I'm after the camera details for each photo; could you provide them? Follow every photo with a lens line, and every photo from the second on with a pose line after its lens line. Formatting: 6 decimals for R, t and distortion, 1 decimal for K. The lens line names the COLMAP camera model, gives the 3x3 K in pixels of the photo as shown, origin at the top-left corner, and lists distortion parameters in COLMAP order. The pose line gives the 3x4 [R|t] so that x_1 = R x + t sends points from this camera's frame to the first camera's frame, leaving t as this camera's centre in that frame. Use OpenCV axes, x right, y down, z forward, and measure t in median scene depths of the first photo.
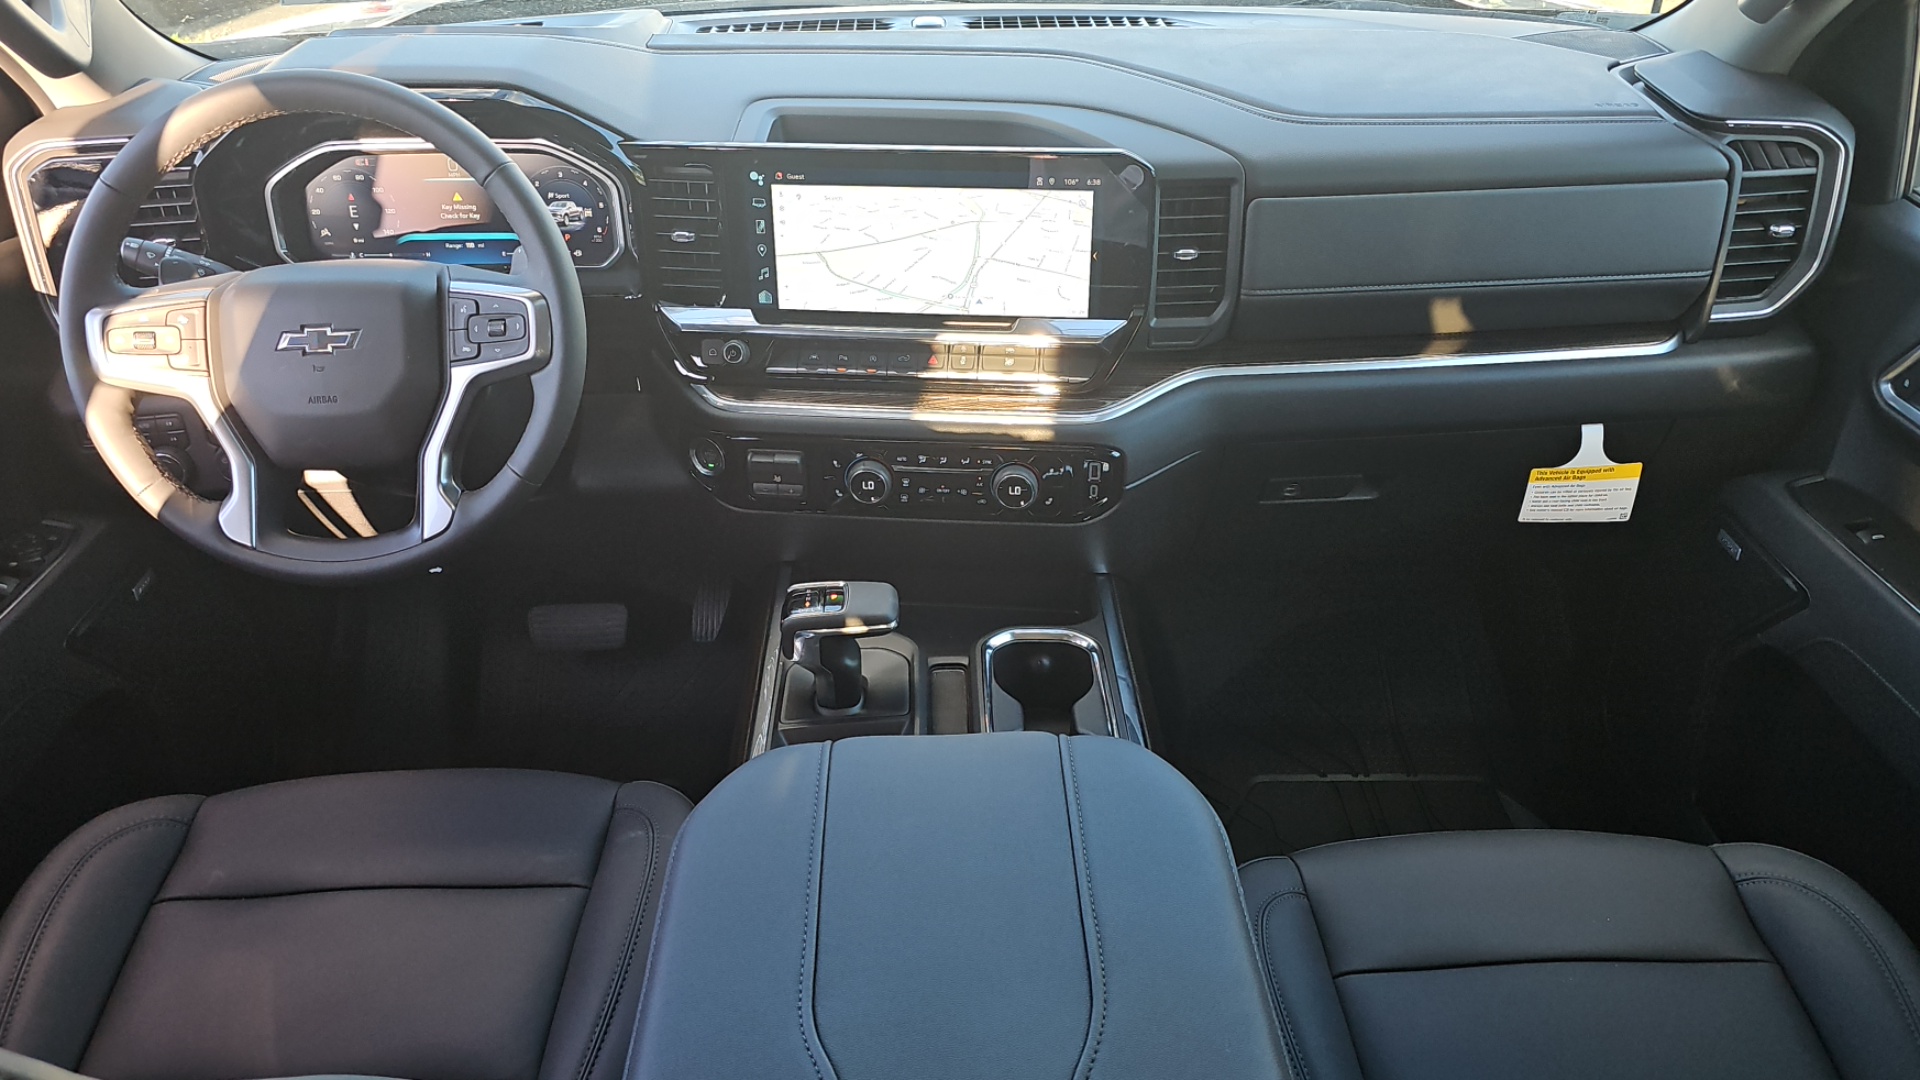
lens RADIAL K [[1386.7, 0, 959.4], [0, 1386.7, 531.6], [0, 0, 1]] dist [0.037670, -0.047383]
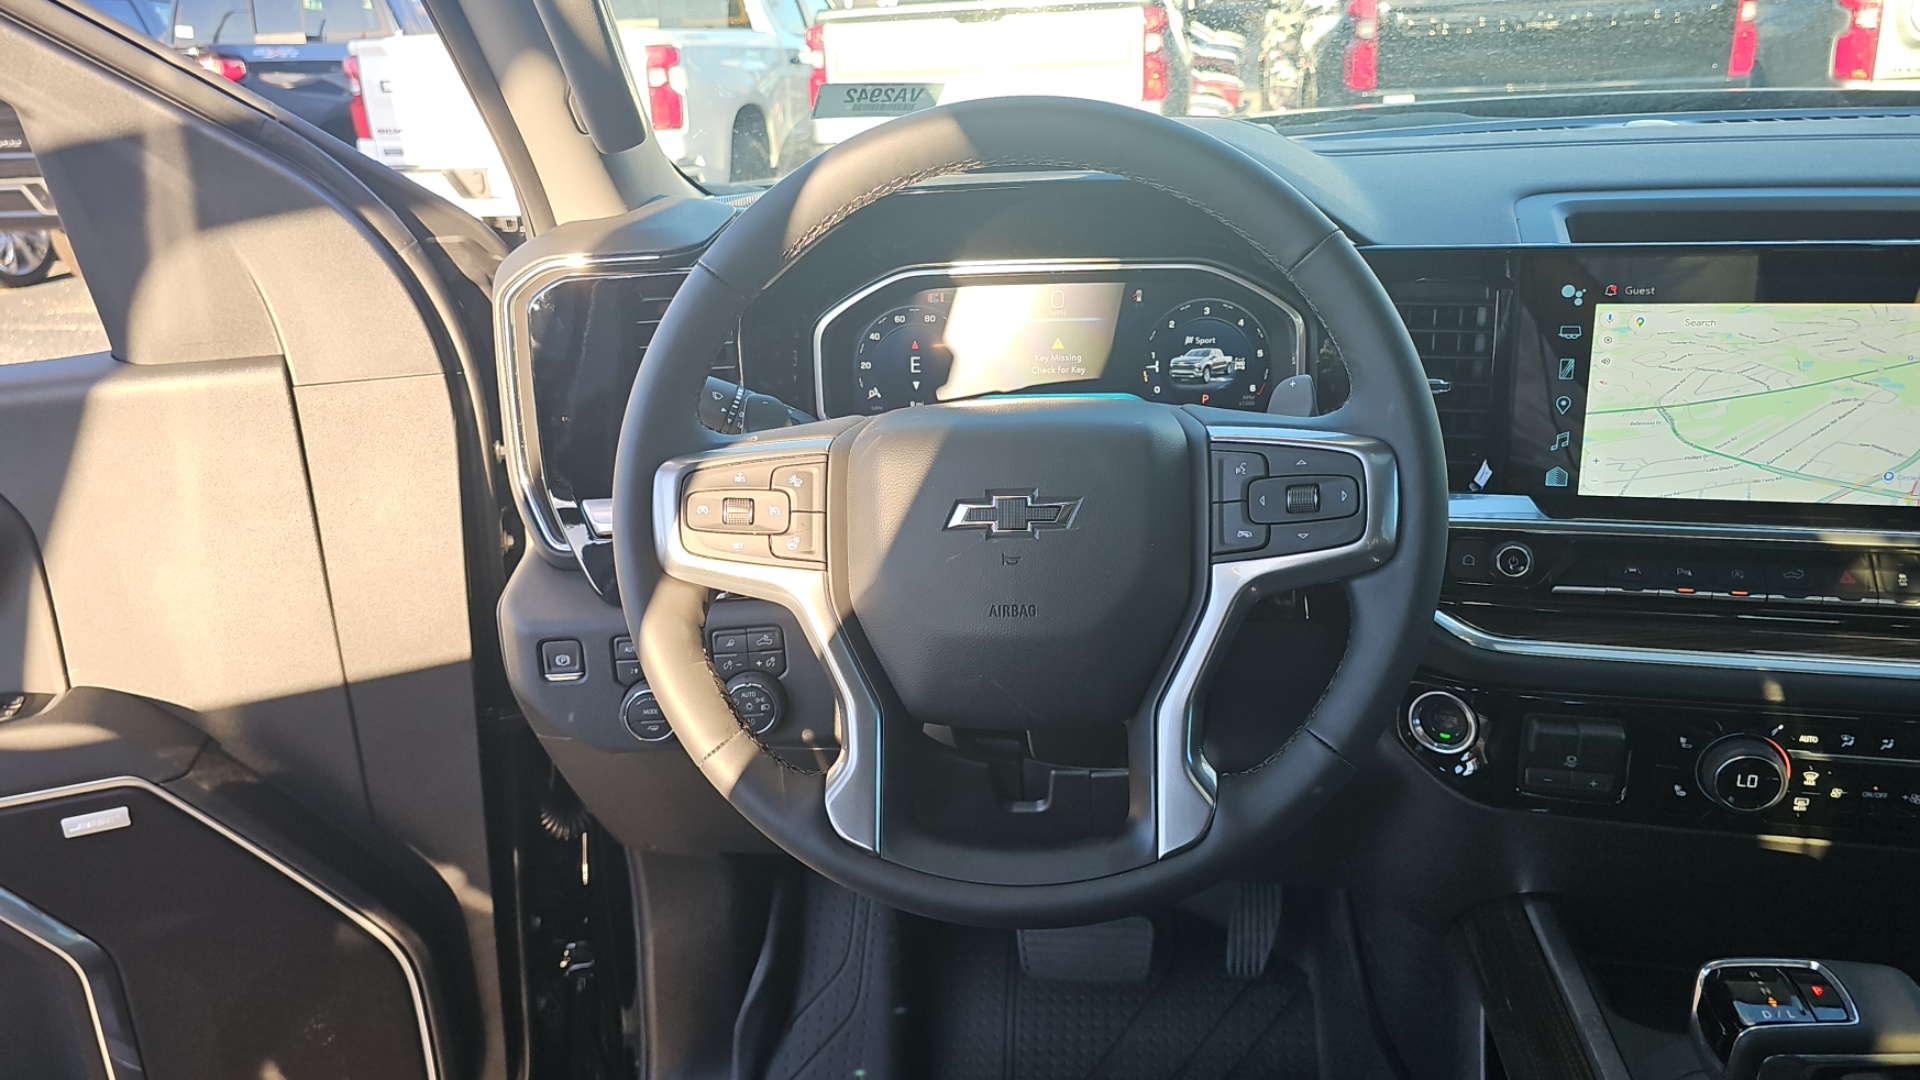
lens RADIAL K [[1386.7, 0, 952.0], [0, 1386.7, 523.5], [0, 0, 1]] dist [0.037670, -0.047383]
pose [[0.987050, 0.014616, -0.159743, -0.328226], [-0.043614, 0.982778, -0.179567, -0.019824], [0.154367, 0.184209, 0.970689, 0.345861]]
